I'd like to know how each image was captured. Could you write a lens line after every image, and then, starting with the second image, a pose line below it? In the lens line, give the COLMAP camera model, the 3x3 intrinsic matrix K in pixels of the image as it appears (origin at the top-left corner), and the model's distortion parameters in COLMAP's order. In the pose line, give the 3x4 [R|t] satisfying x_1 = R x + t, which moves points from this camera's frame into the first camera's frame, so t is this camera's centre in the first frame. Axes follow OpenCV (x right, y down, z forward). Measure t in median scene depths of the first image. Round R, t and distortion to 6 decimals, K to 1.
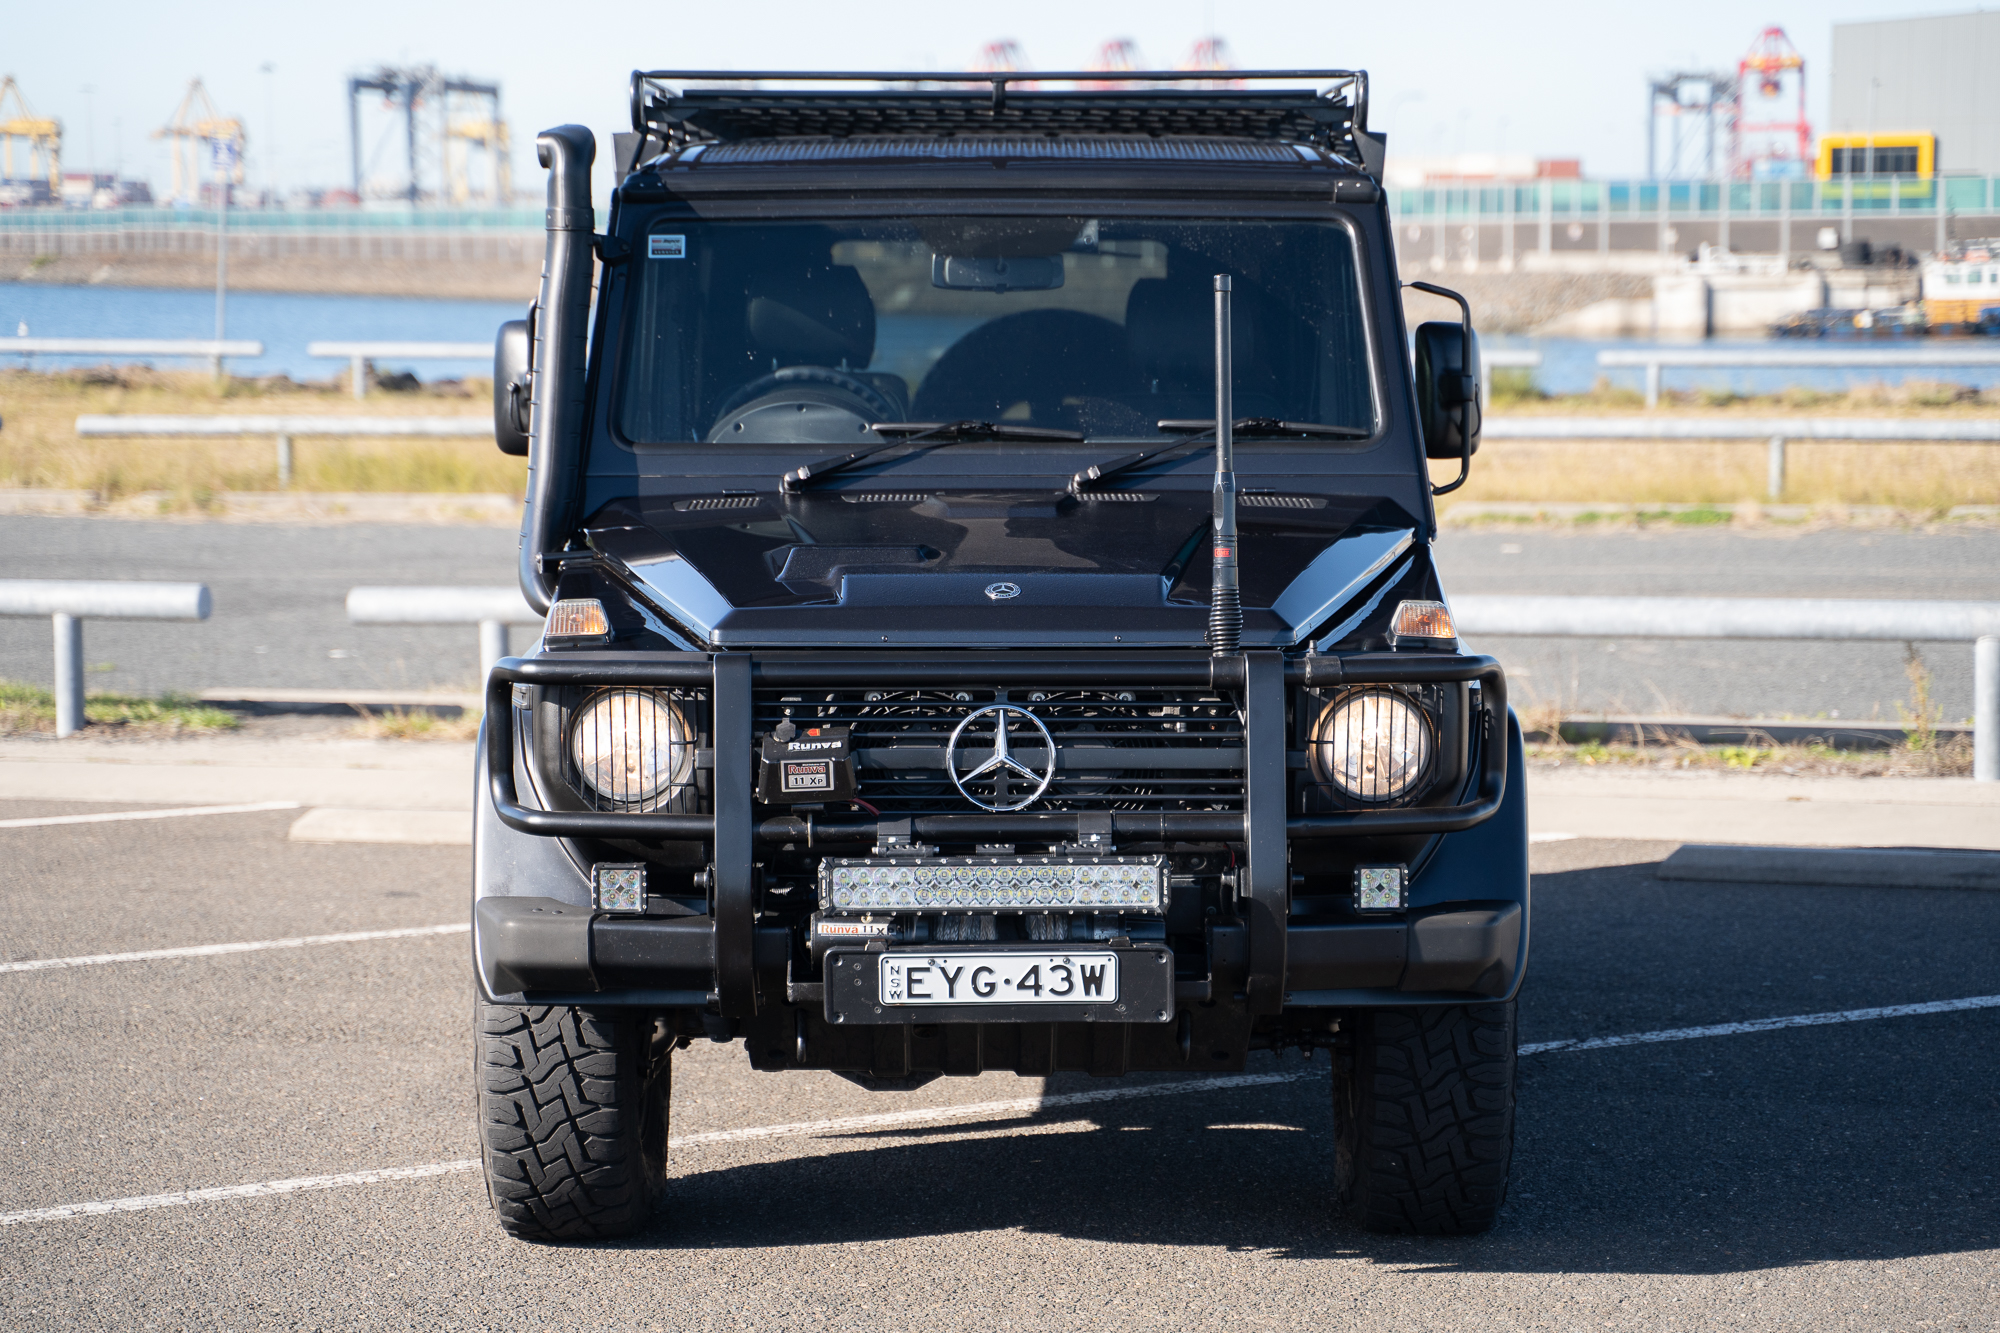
lens RADIAL K [[4171.8, 0, 1018.9], [0, 4171.8, 684.0], [0, 0, 1]] dist [0.266232, 0.000000]
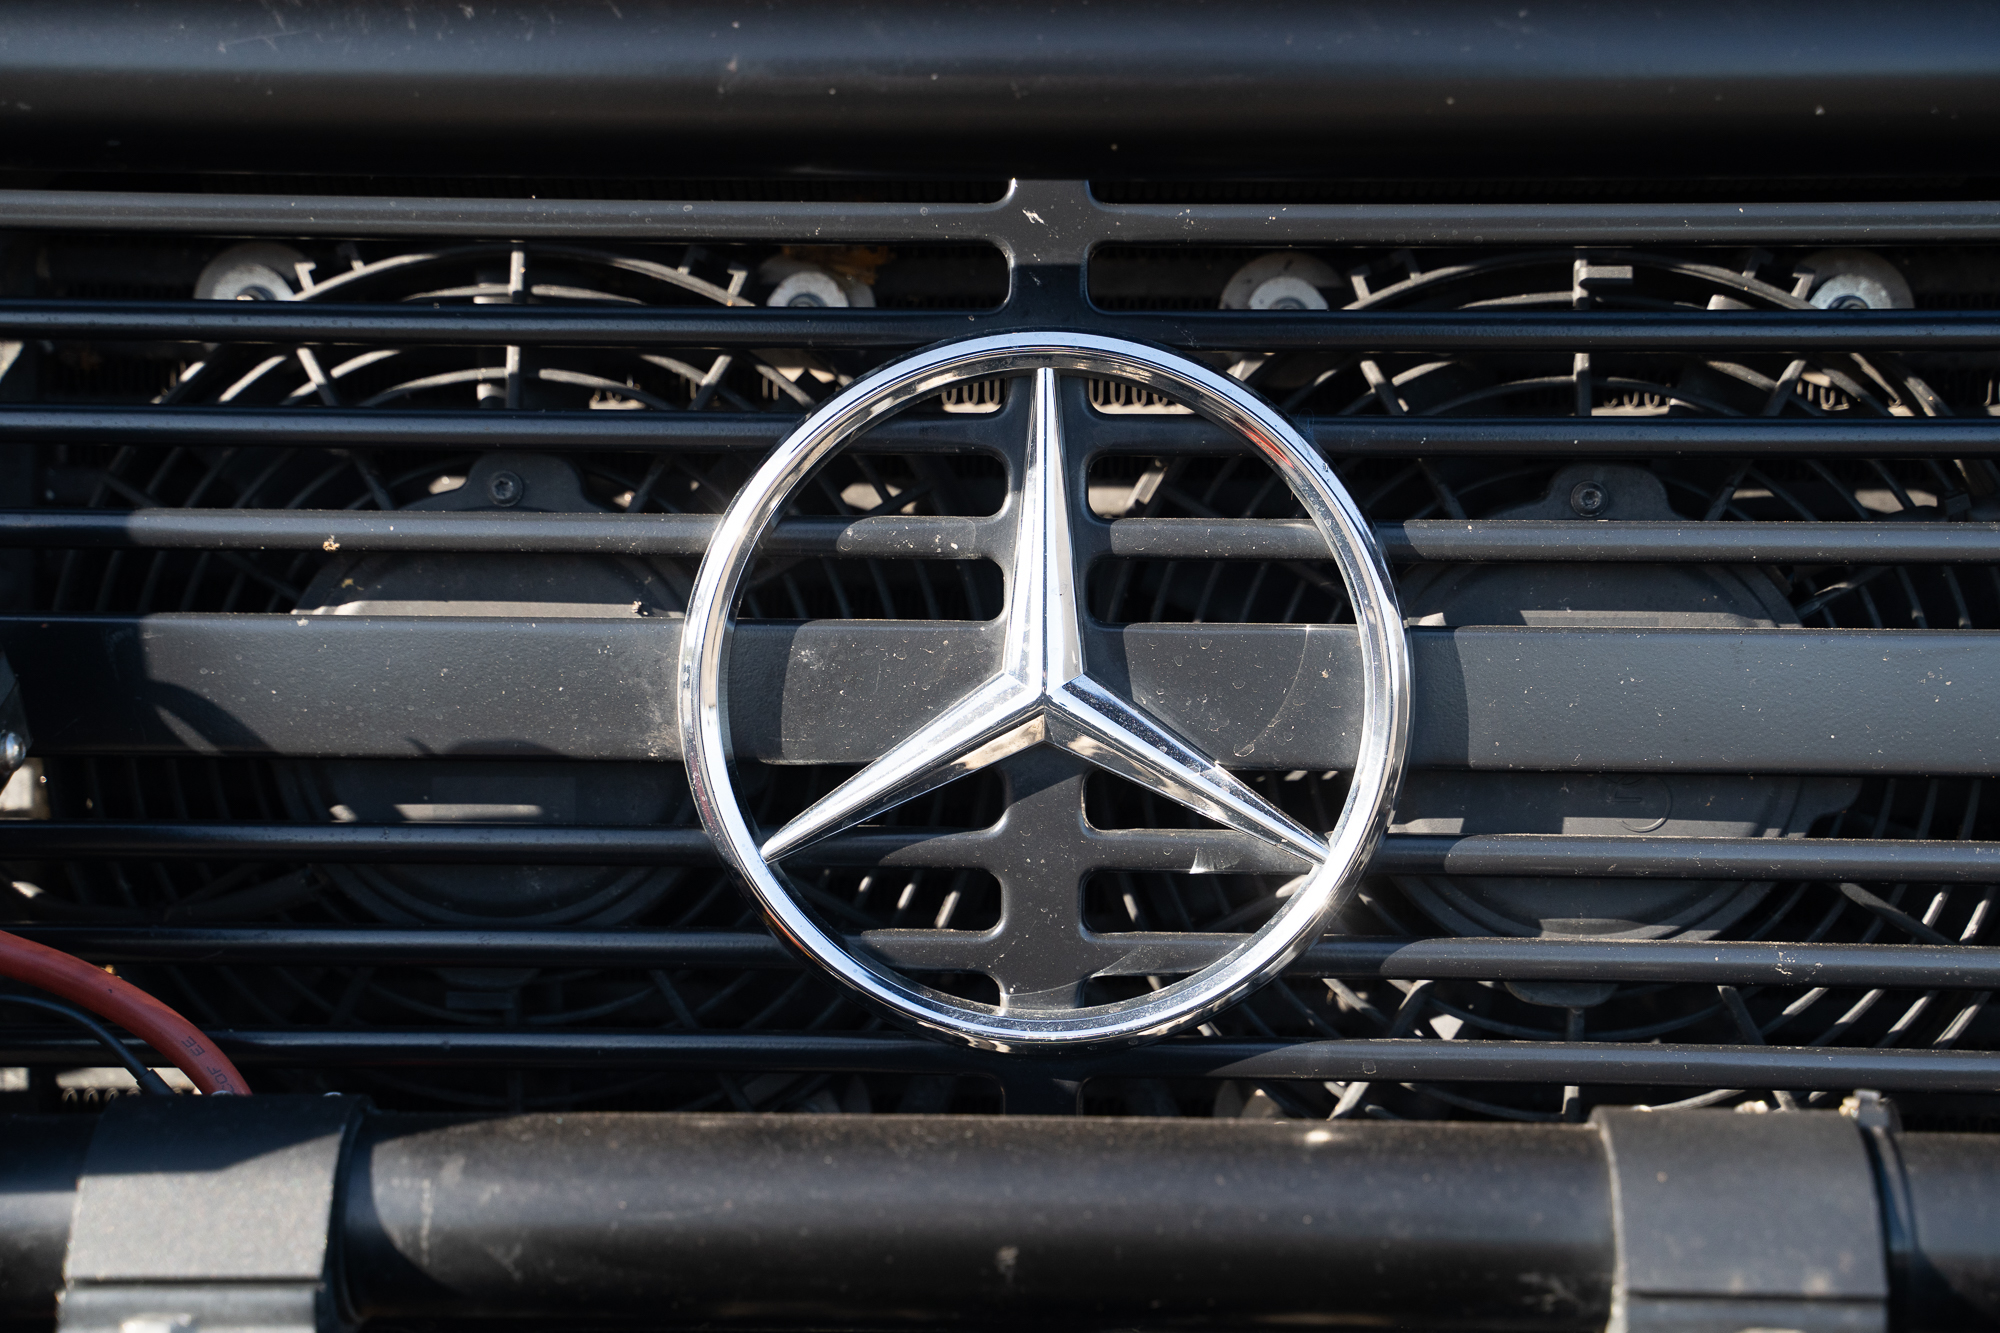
lens RADIAL K [[3410.1, 0, 1009.0], [0, 3410.1, 669.8], [0, 0, 1]] dist [0.229890, 0.000000]
pose [[0.999564, 0.009824, -0.027830, -0.001862], [-0.009536, 0.999900, 0.010457, 0.014481], [0.027930, -0.010187, 0.999558, 0.805365]]
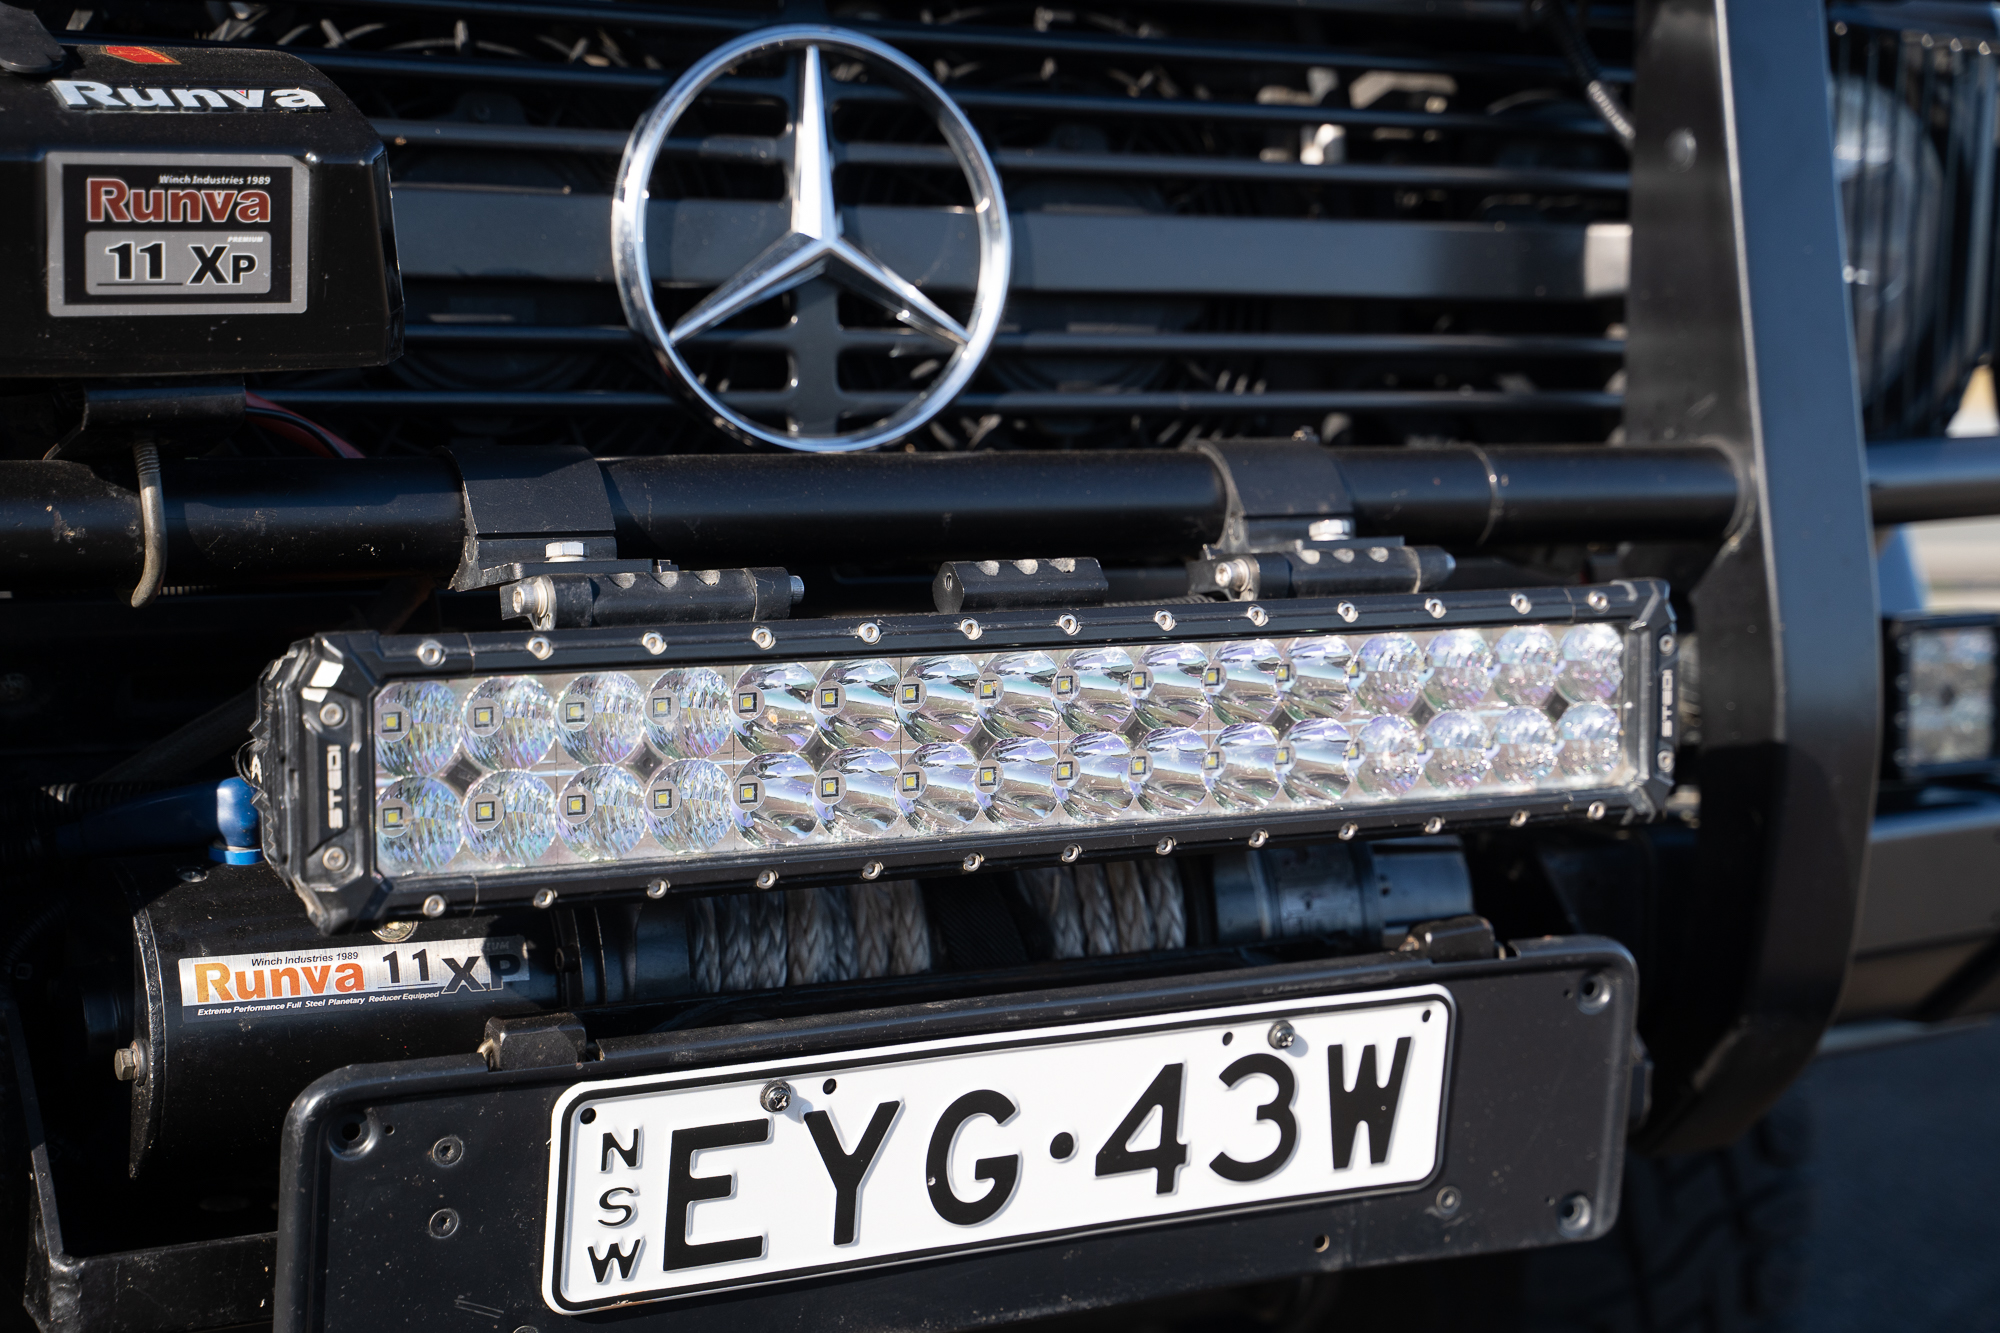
lens RADIAL K [[3410.1, 0, 991.1], [0, 3410.1, 674.2], [0, 0, 1]] dist [0.229890, 0.000000]
pose [[0.877318, -0.038664, 0.478349, -0.086848], [0.031903, 0.999243, 0.022255, 0.036227], [-0.478847, -0.004264, 0.877888, 0.746648]]
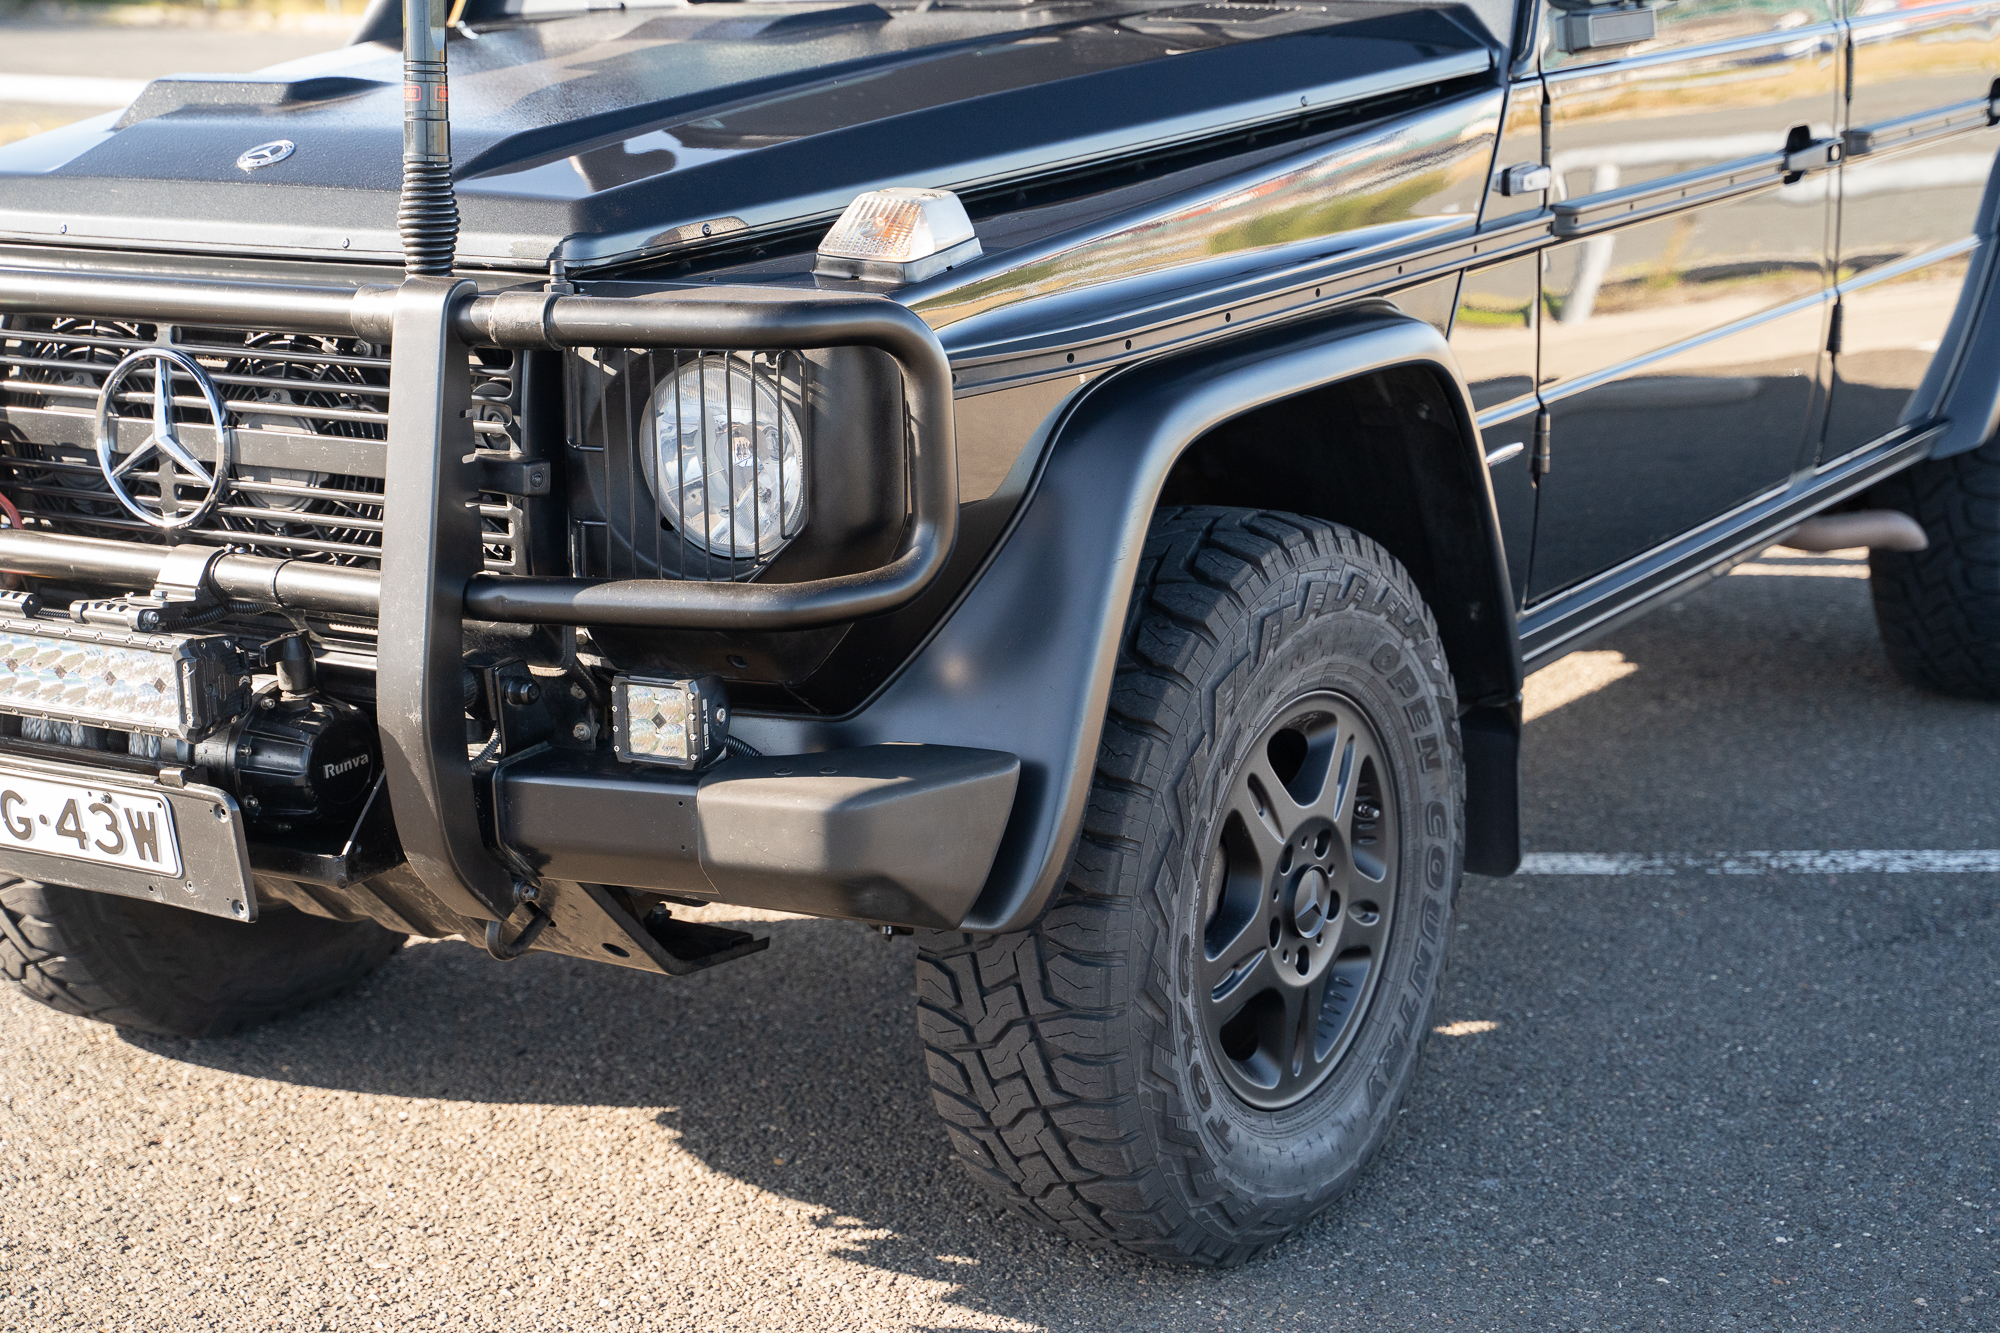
lens RADIAL K [[3166.9, 0, 994.3], [0, 3166.9, 680.5], [0, 0, 1]] dist [0.140944, 0.000000]
pose [[0.838946, 0.107127, -0.533567, 0.316570], [-0.025092, 0.987006, 0.158713, -0.021883], [0.543636, -0.119763, 0.830732, 0.623210]]
